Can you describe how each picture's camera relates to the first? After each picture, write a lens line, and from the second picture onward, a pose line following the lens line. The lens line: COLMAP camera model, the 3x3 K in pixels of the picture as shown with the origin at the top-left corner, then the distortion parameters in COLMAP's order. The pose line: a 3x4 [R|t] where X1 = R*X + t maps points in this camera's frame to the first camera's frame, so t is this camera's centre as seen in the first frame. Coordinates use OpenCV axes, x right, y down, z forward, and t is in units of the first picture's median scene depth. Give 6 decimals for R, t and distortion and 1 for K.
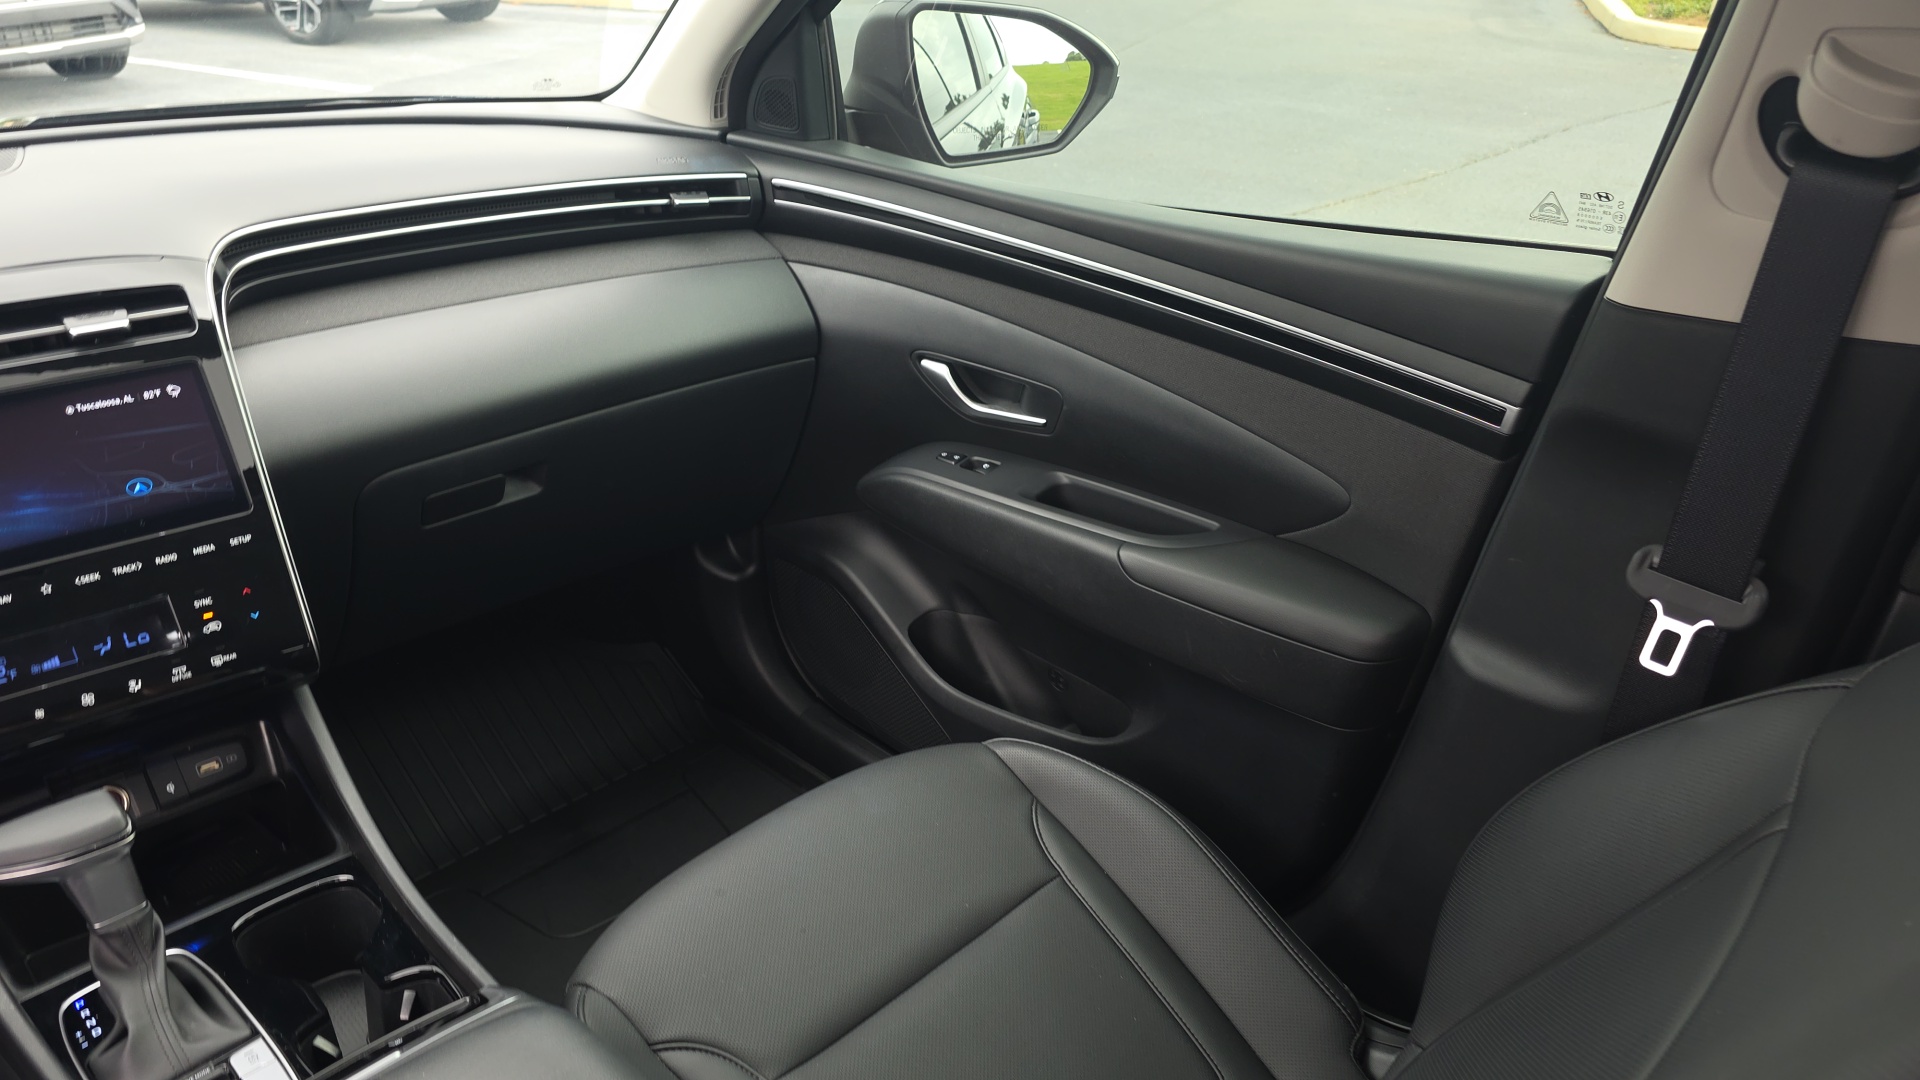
lens RADIAL K [[1288.7, 0, 960.2], [0, 1288.7, 584.3], [0, 0, 1]] dist [0.045447, -0.042844]
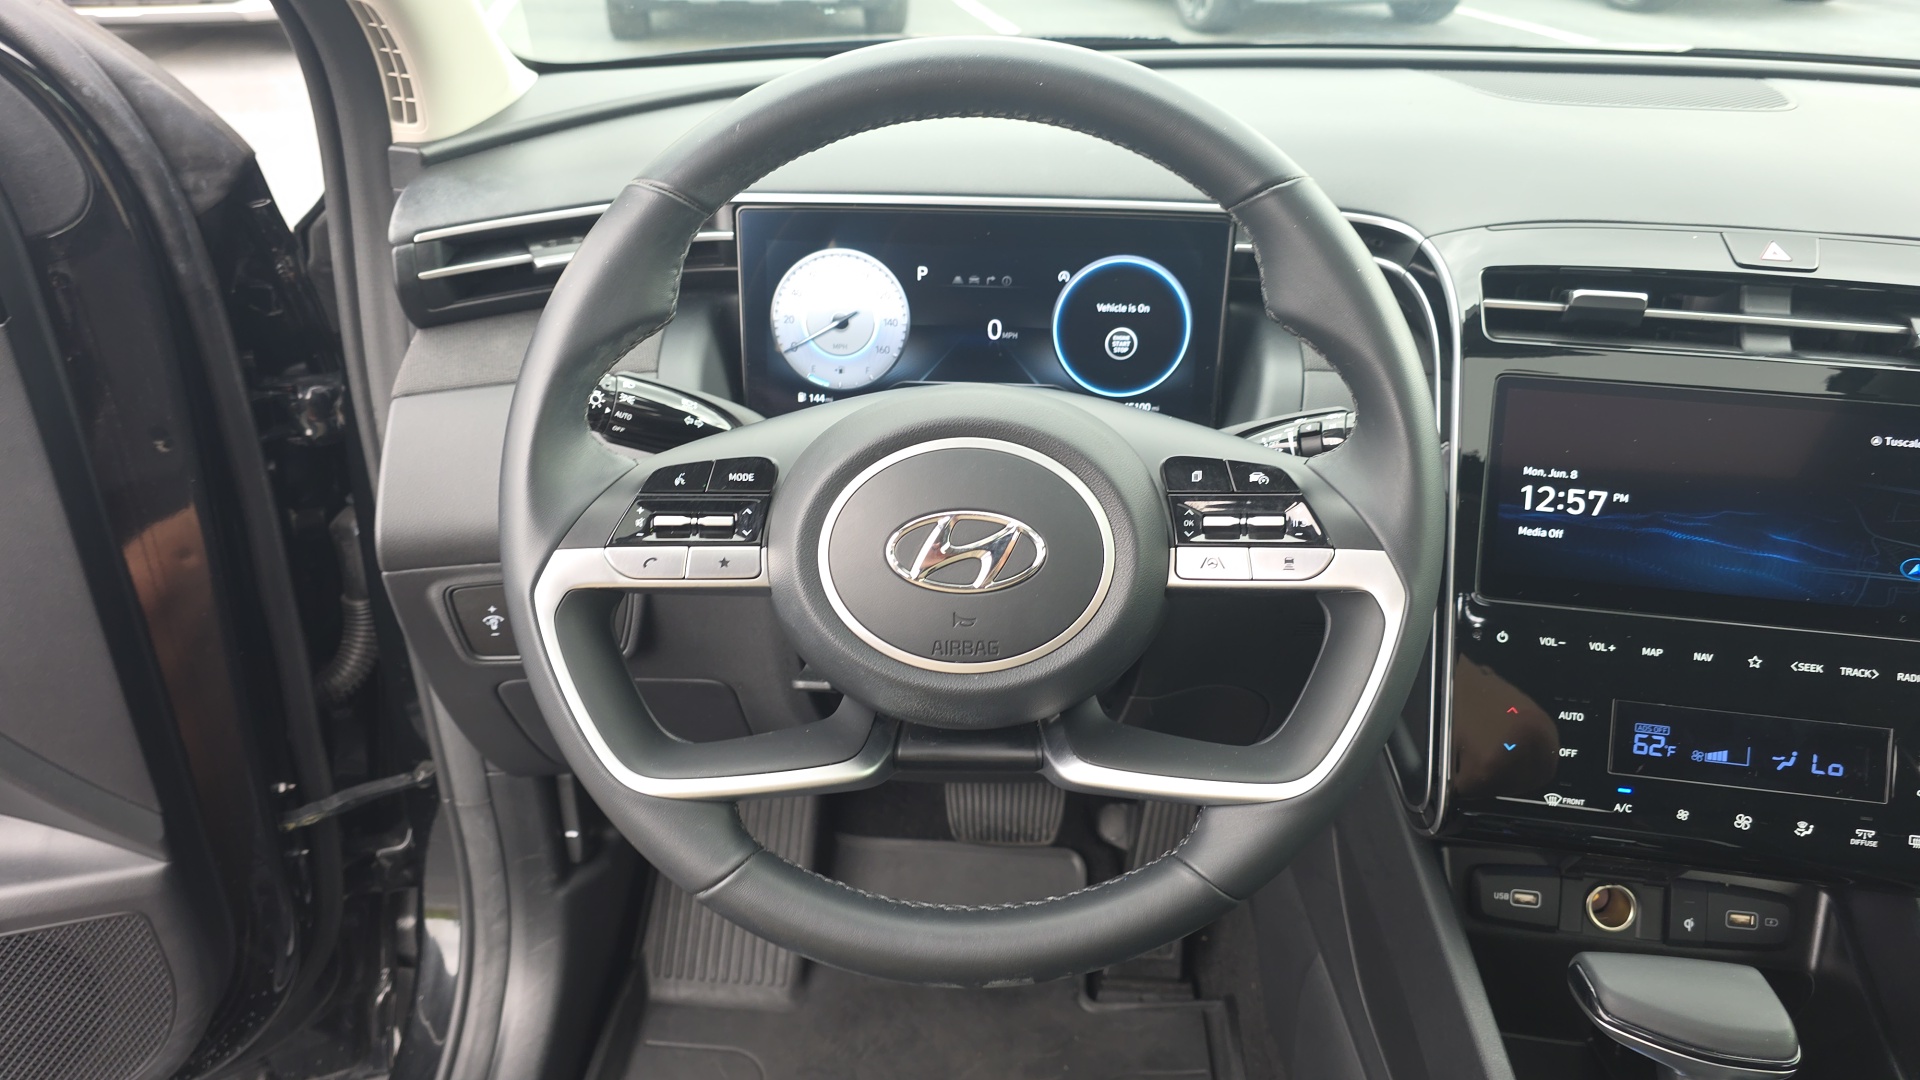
lens RADIAL K [[1290.8, 0, 964.3], [0, 1290.8, 521.7], [0, 0, 1]] dist [0.057246, -0.077062]
pose [[0.661892, 0.346177, -0.664876, -0.489108], [-0.365921, 0.923329, 0.116466, 0.007223], [0.654218, 0.166204, 0.737818, 0.139186]]
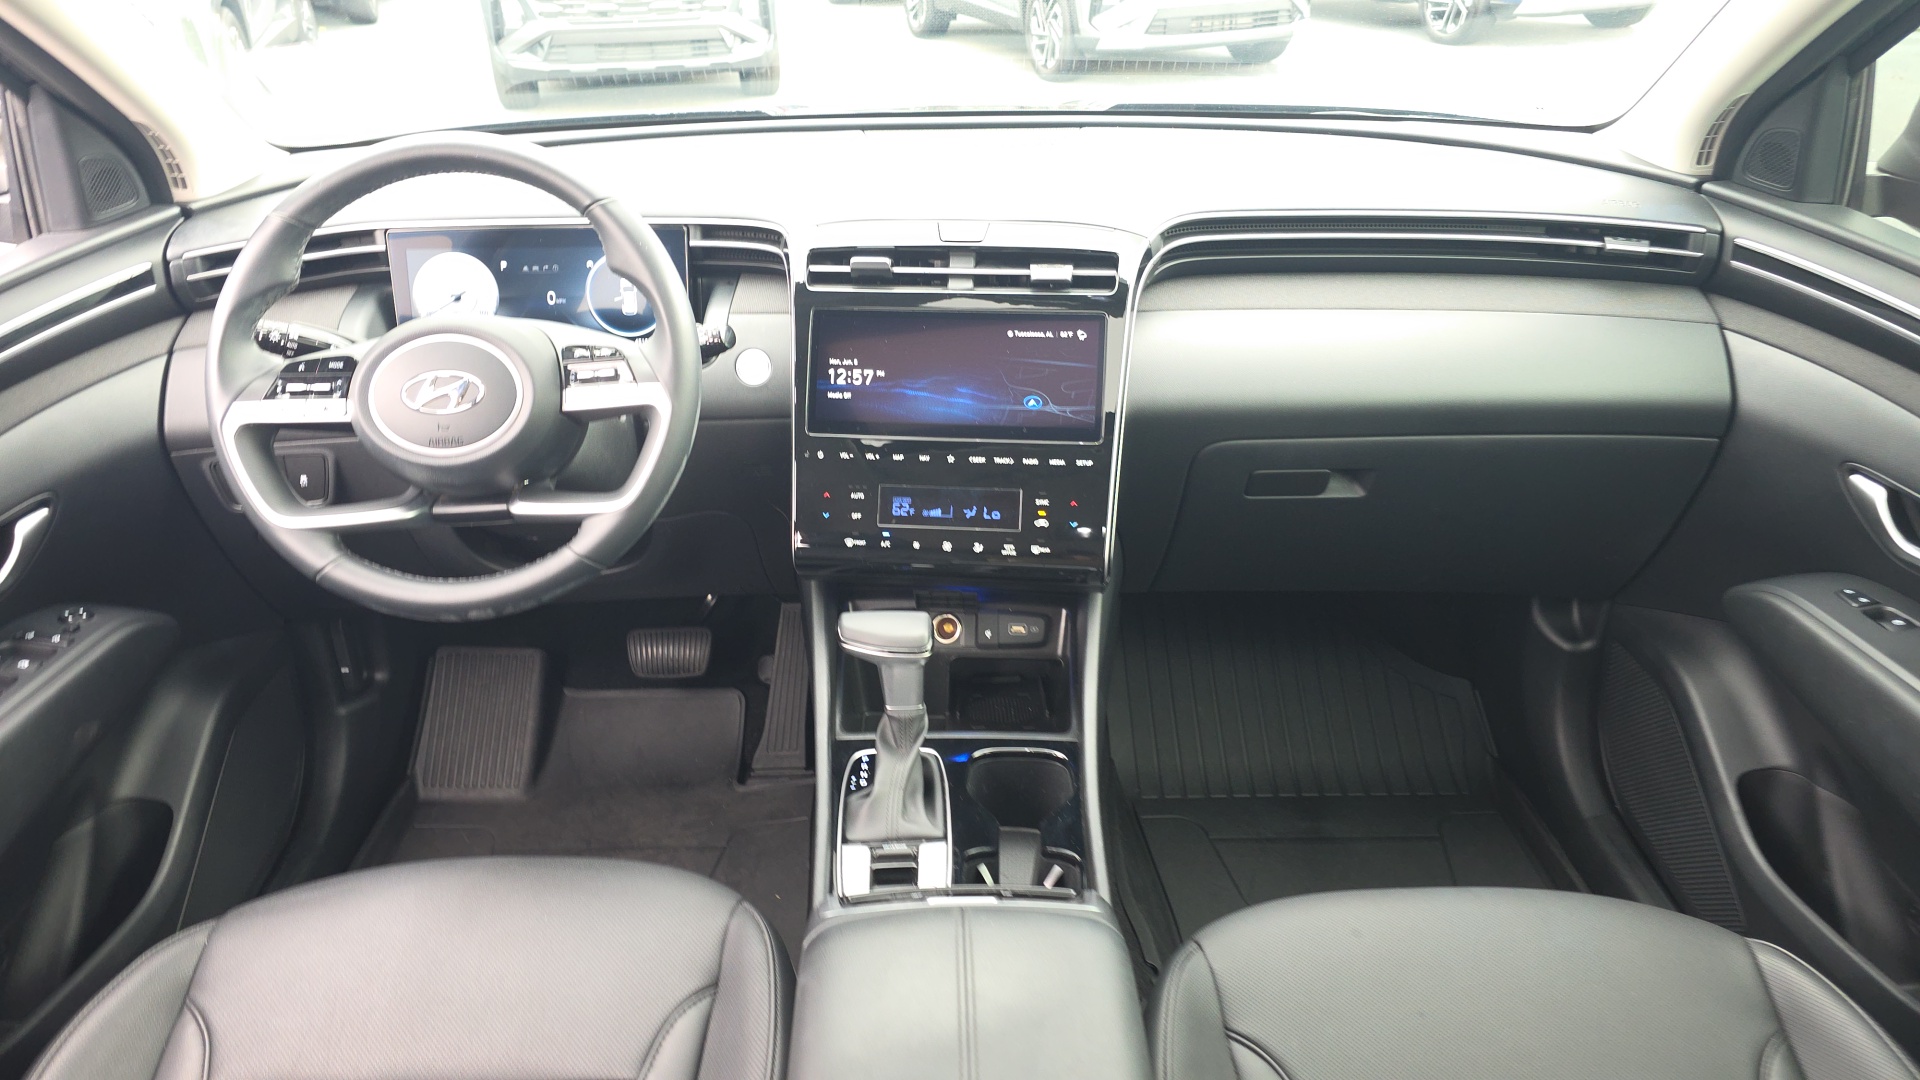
lens RADIAL K [[1288.4, 0, 951.0], [0, 1288.4, 523.6], [0, 0, 1]] dist [0.073198, -0.096026]
pose [[0.702952, 0.295821, -0.646799, 0.156760], [-0.321739, 0.943292, 0.081754, -0.038174], [0.634305, 0.150631, 0.758266, 0.010078]]
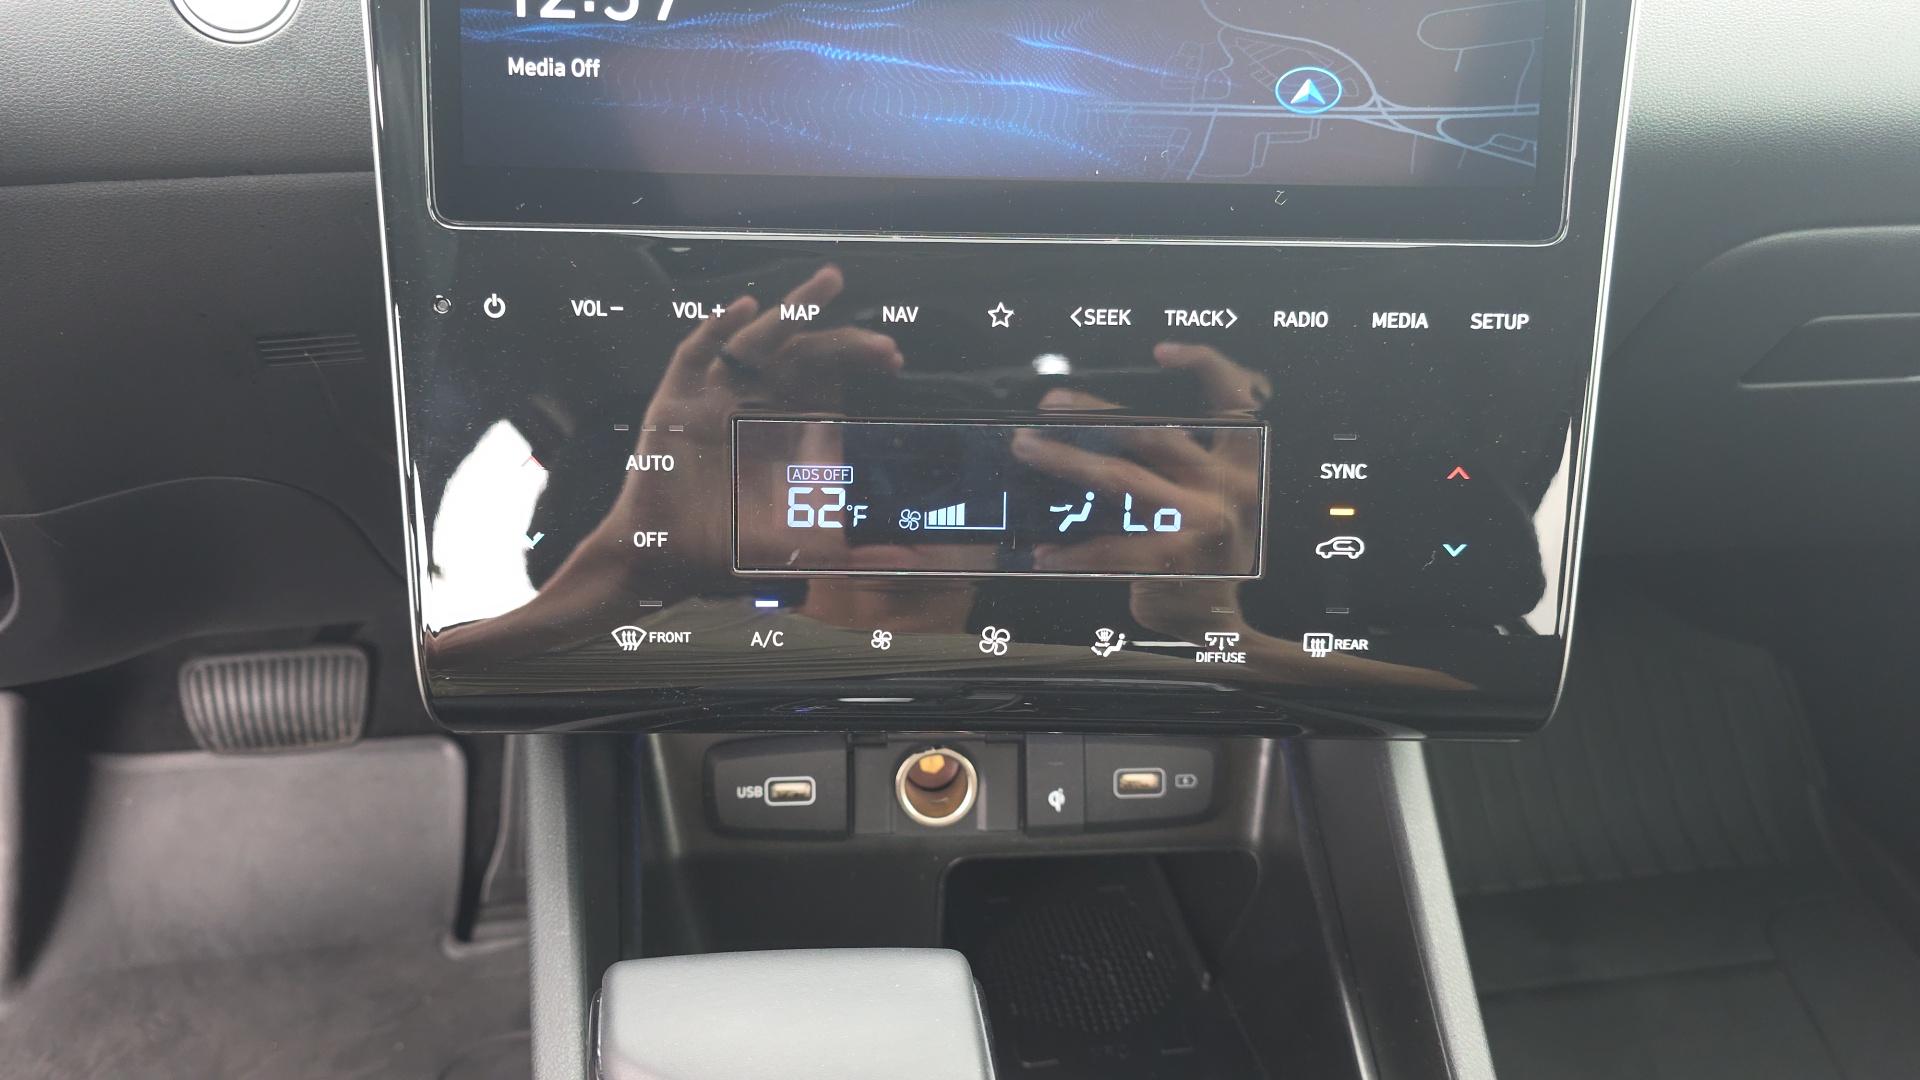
lens RADIAL K [[1327.7, 0, 952.7], [0, 1327.7, 561.9], [0, 0, 1]] dist [0.047113, -0.128567]
pose [[0.789325, 0.374330, -0.486666, -0.467140], [-0.308293, 0.927117, 0.213094, -0.006676], [0.530964, -0.018165, 0.847200, 0.627972]]
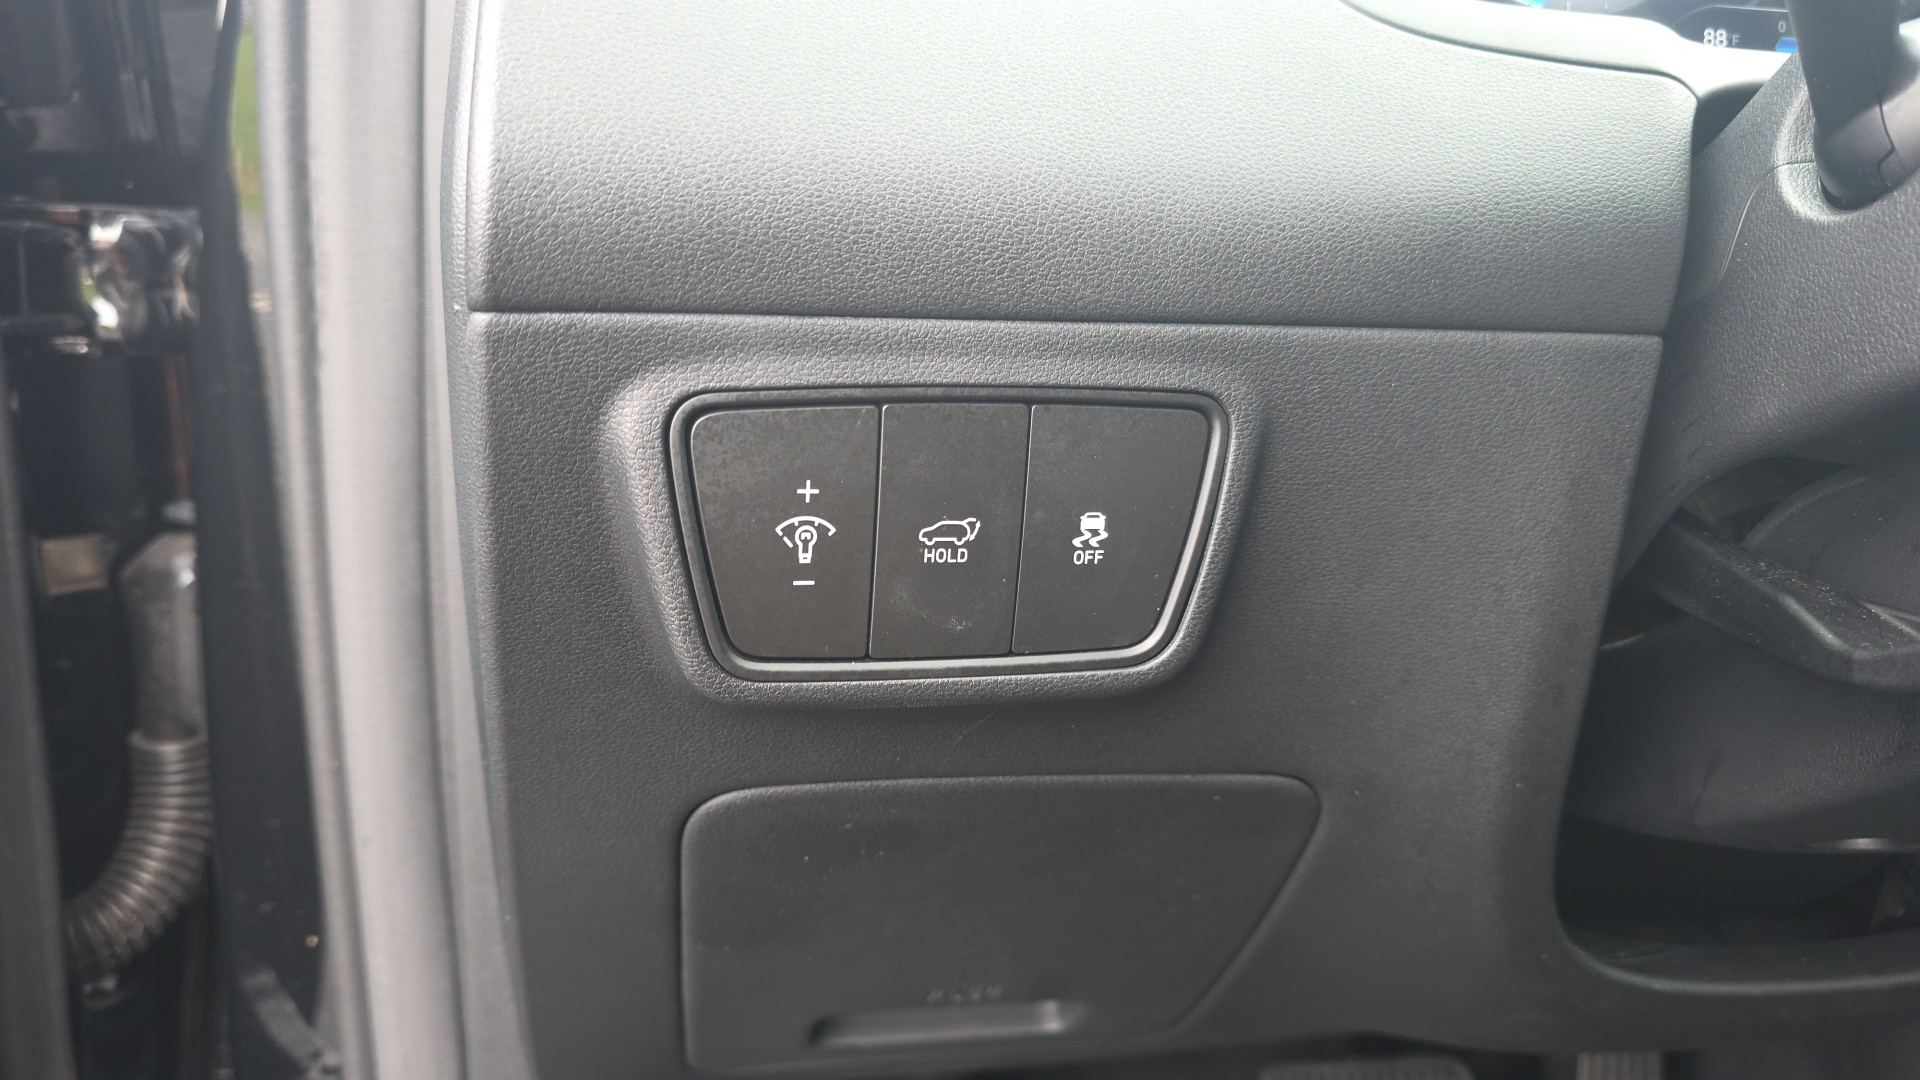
lens RADIAL K [[1297.9, 0, 950.6], [0, 1297.9, 539.7], [0, 0, 1]] dist [0.033286, -0.048162]
pose [[0.772304, 0.193244, -0.605147, -0.993806], [-0.333240, 0.934256, -0.126949, 0.270184], [0.540831, 0.299702, 0.785927, 0.360898]]
